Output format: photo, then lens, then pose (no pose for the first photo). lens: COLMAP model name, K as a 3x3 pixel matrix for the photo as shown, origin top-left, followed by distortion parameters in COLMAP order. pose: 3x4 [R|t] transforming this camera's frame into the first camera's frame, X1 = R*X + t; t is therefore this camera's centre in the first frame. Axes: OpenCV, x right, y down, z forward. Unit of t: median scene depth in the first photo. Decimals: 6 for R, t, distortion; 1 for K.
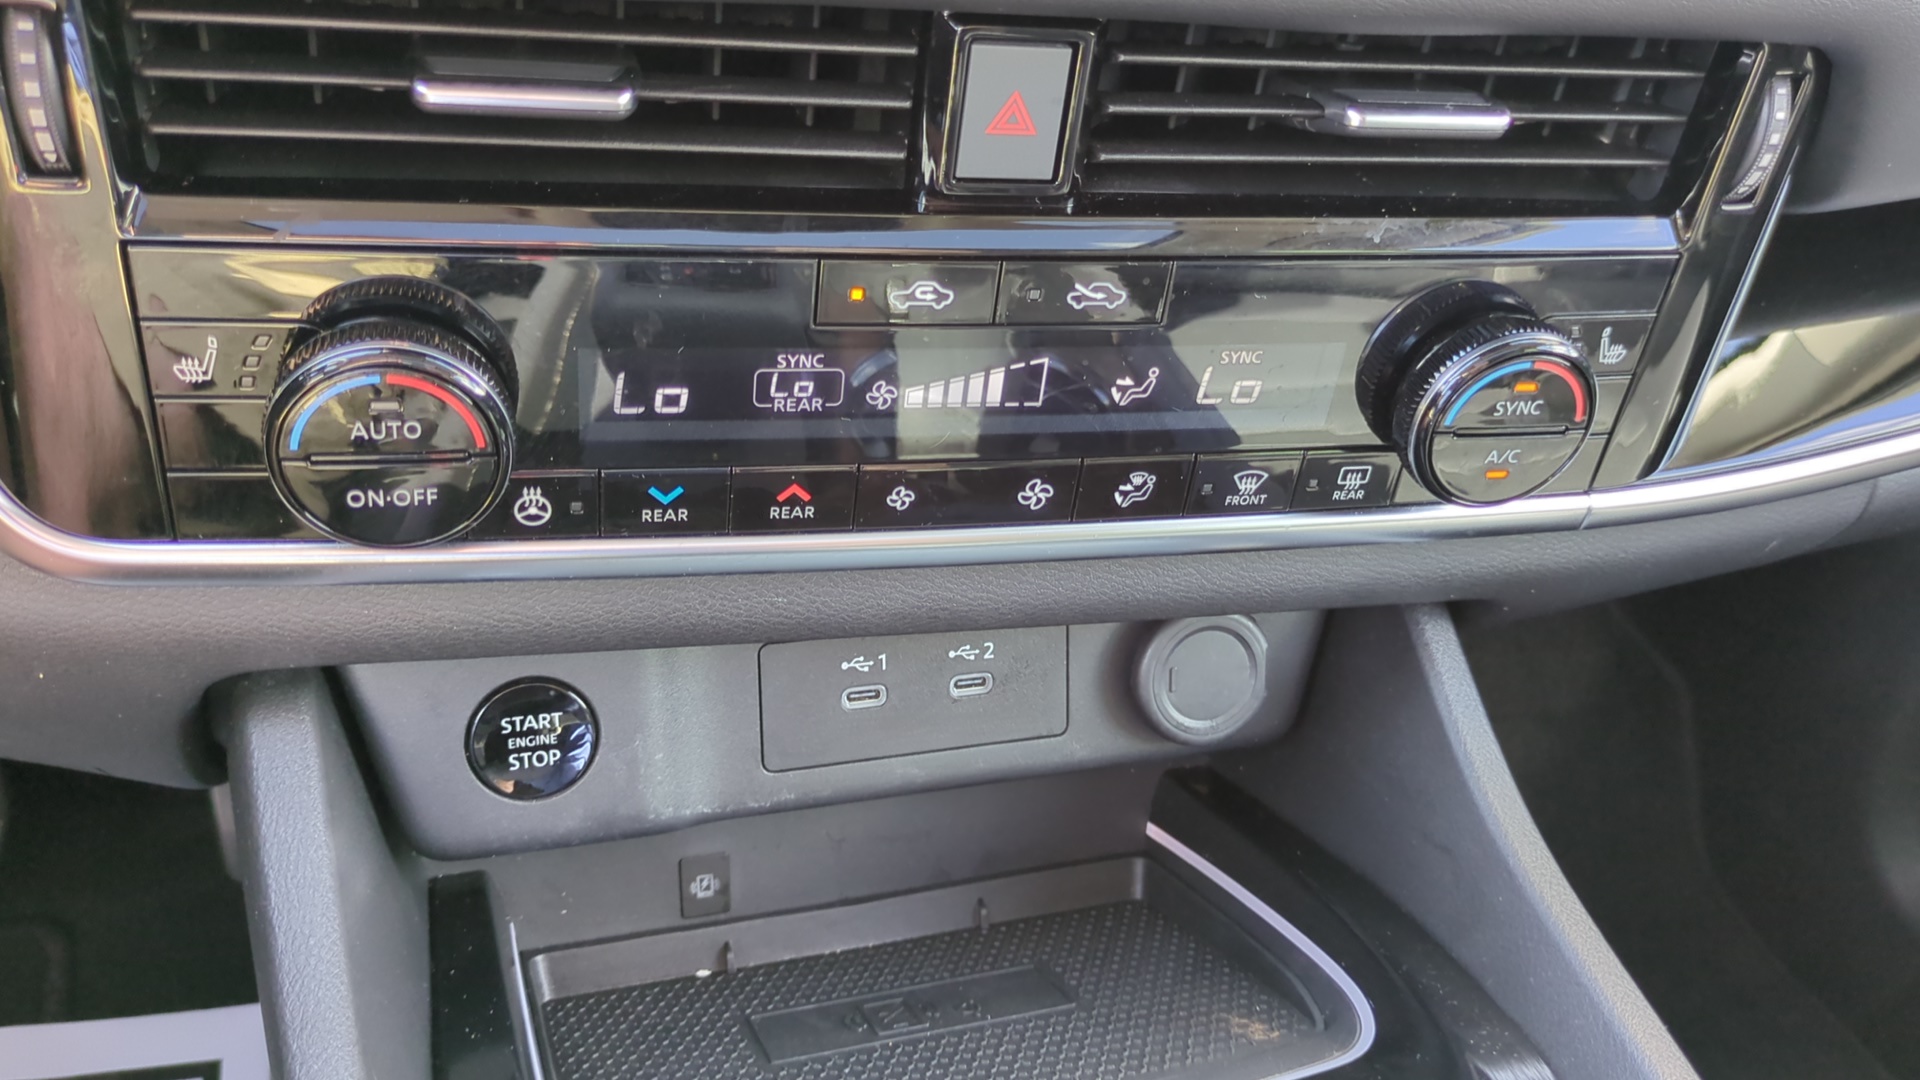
lens RADIAL K [[1624.3, 0, 967.8], [0, 1624.3, 556.4], [0, 0, 1]] dist [0.030805, -0.060541]
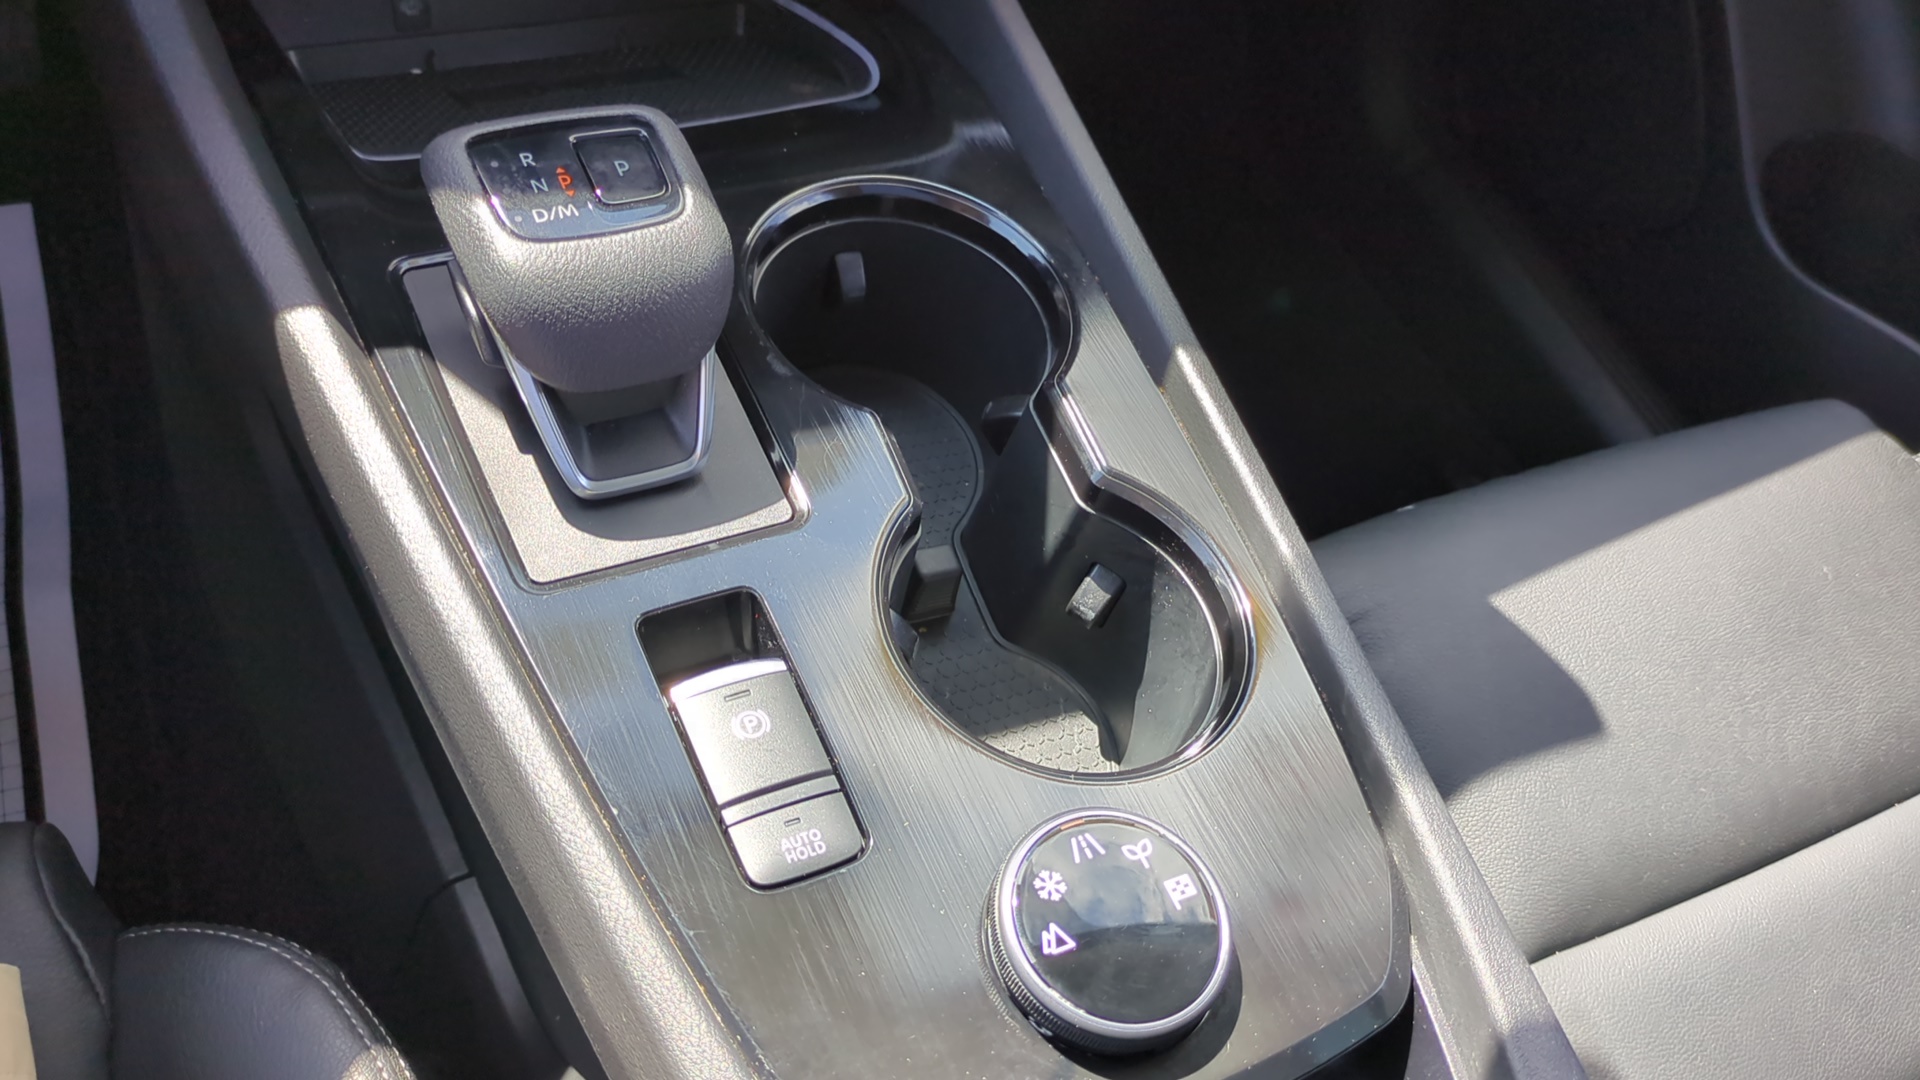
lens RADIAL K [[1624.3, 0, 943.5], [0, 1624.3, 537.8], [0, 0, 1]] dist [0.030805, -0.060541]
pose [[0.986004, -0.040271, 0.161787, 0.051269], [-0.020378, 0.934003, 0.356684, 0.166651], [-0.165473, -0.354988, 0.920110, -0.647001]]
